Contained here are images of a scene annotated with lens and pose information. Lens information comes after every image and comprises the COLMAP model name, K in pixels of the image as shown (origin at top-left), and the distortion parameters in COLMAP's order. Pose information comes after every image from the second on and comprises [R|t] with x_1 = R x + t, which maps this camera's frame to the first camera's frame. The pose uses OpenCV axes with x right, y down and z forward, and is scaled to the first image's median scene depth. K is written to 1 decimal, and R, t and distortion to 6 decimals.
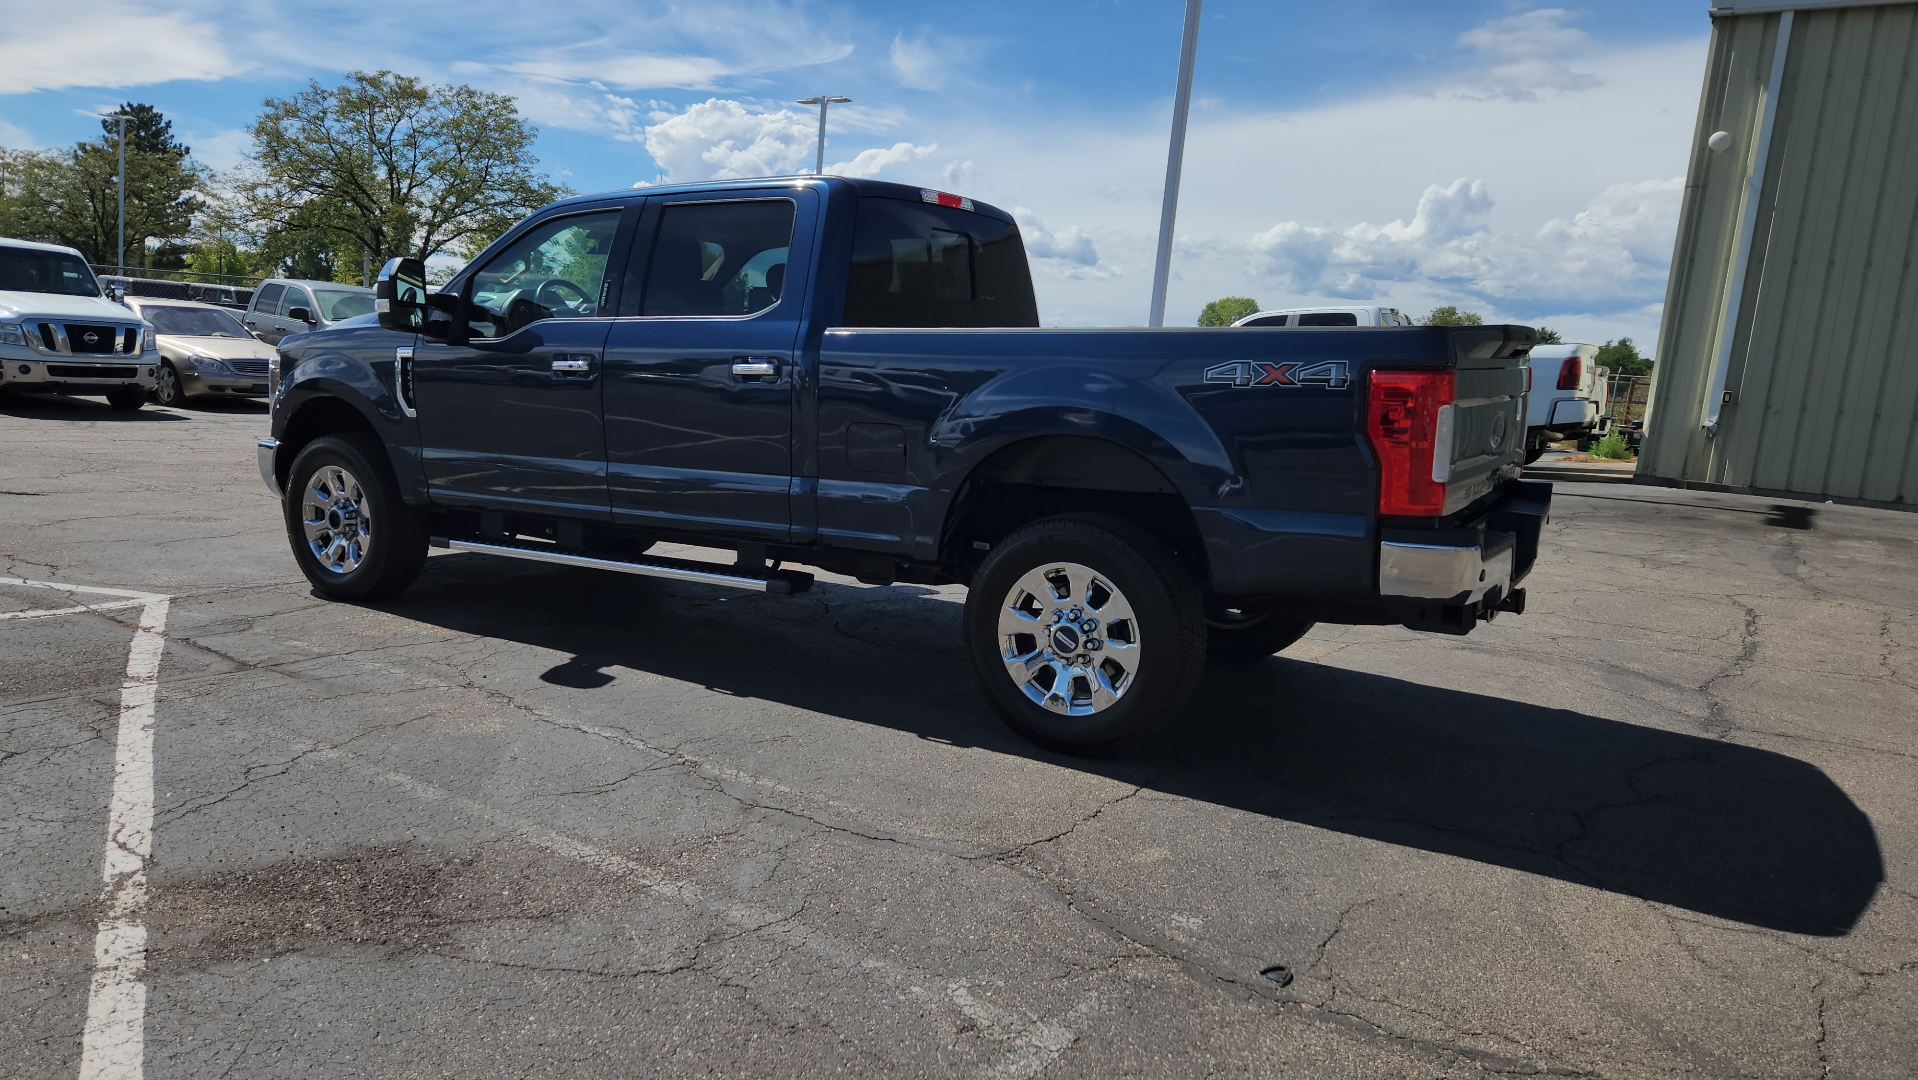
lens RADIAL K [[1280.6, 0, 925.9], [0, 1280.6, 539.3], [0, 0, 1]] dist [0.070768, -0.055394]
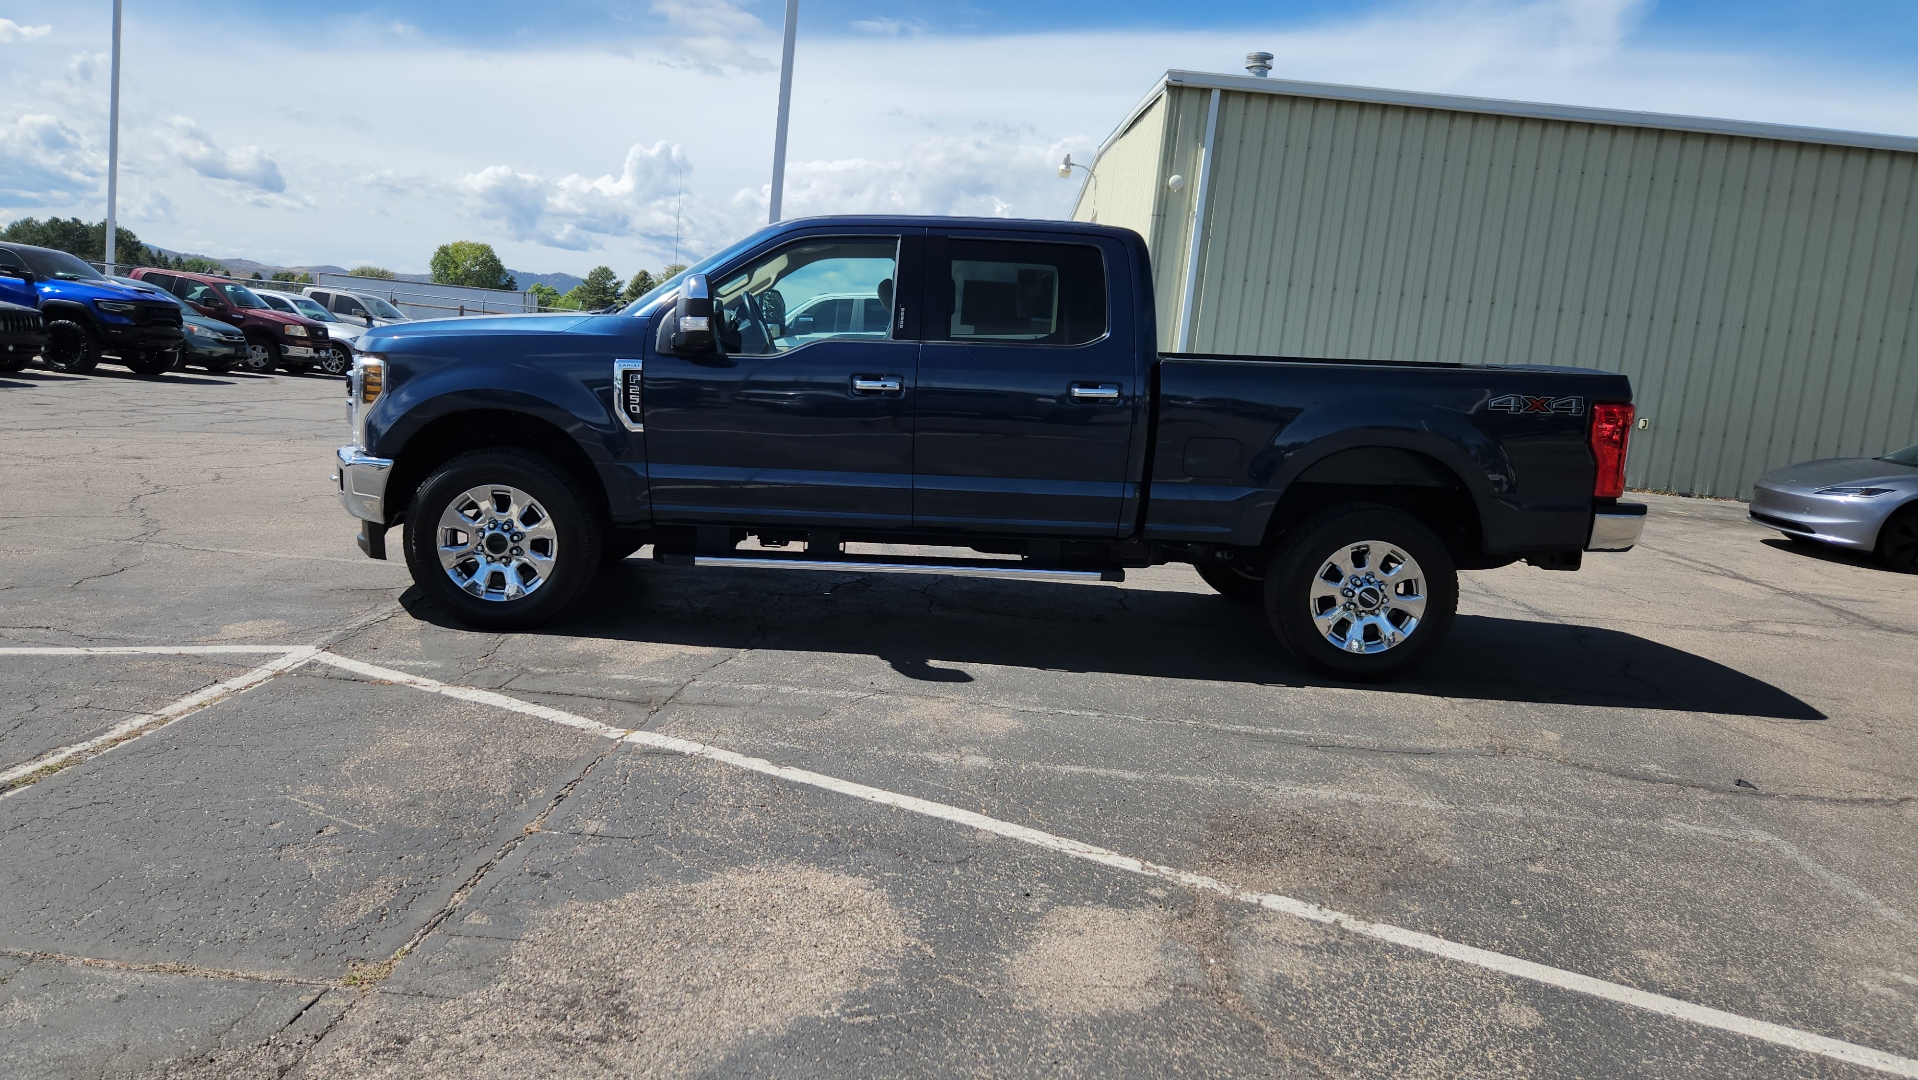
lens RADIAL K [[1282.8, 0, 916.0], [0, 1282.8, 530.4], [0, 0, 1]] dist [0.063058, -0.047330]
pose [[0.841746, -0.063210, 0.536161, -0.282087], [0.046116, 0.997911, 0.045246, -0.021108], [-0.537900, -0.013360, 0.842902, 0.031273]]
